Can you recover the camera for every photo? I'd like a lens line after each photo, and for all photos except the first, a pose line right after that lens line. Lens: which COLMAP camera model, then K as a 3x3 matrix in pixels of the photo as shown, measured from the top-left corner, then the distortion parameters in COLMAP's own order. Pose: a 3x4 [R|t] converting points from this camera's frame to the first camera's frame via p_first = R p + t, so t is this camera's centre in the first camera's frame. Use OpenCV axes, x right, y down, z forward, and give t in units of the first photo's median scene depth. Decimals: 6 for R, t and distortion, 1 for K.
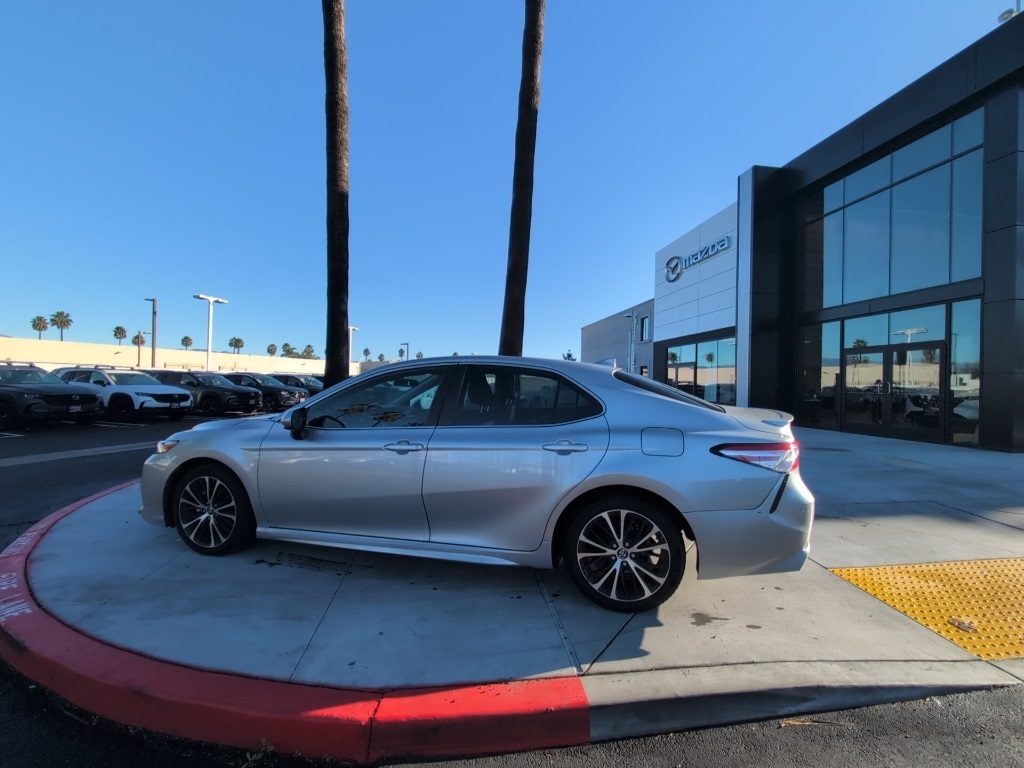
lens RADIAL K [[433.9, 0, 514.5], [0, 433.9, 384.7], [0, 0, 1]] dist [0.000487, 0.000126]
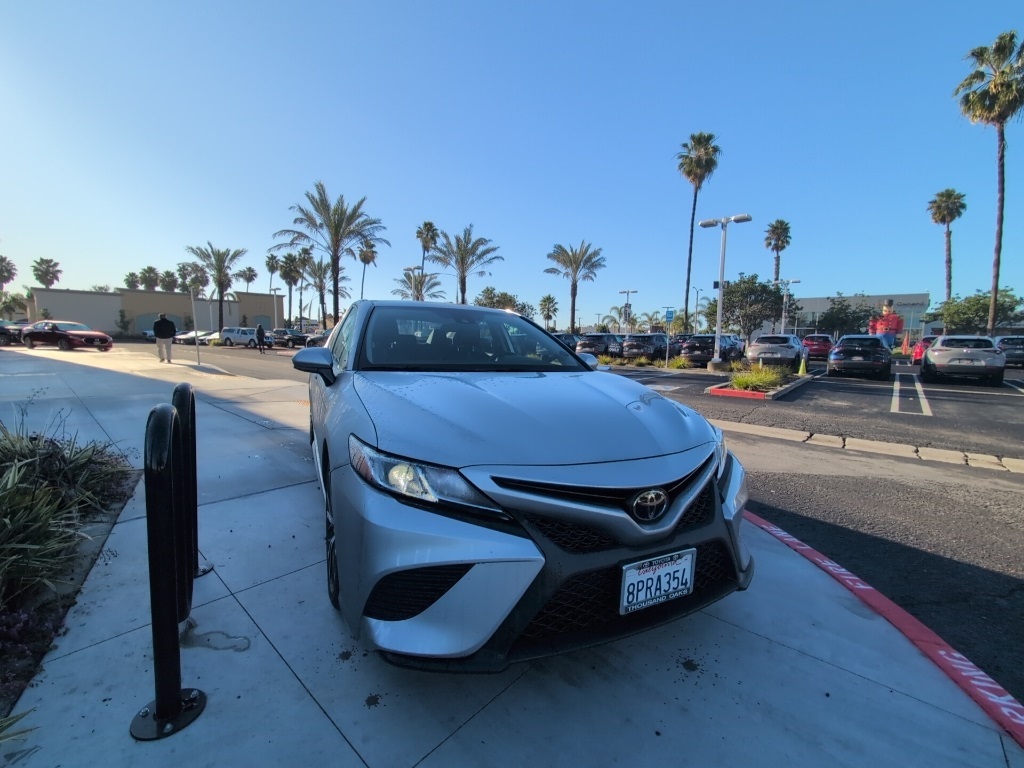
lens RADIAL K [[433.9, 0, 514.6], [0, 433.9, 384.6], [0, 0, 1]] dist [0.000487, 0.000126]
pose [[-0.645801, -0.115407, 0.754734, -0.589800], [-0.031819, 0.991720, 0.124418, -0.002415], [-0.762843, 0.056334, -0.644125, 0.883275]]
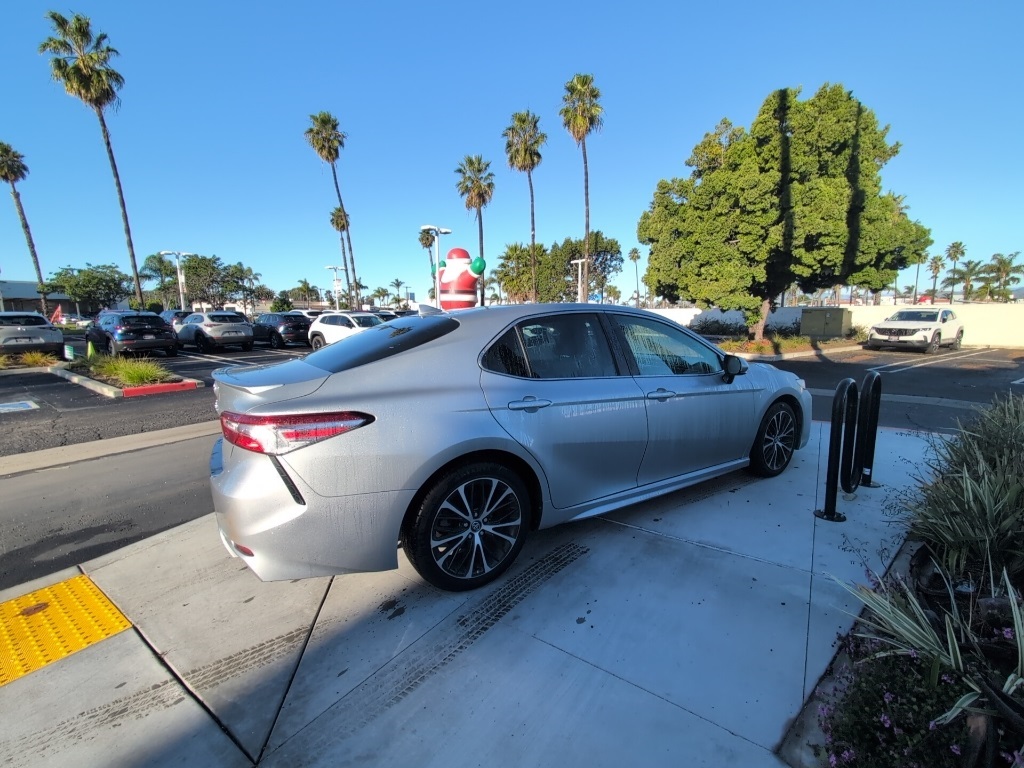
lens RADIAL K [[433.9, 0, 516.2], [0, 433.9, 382.7], [0, 0, 1]] dist [0.000487, 0.000126]
pose [[-0.689803, 0.093639, -0.717917, 0.383799], [-0.012117, 0.989969, 0.140767, -0.015836], [0.723896, 0.105800, -0.681748, 0.921406]]
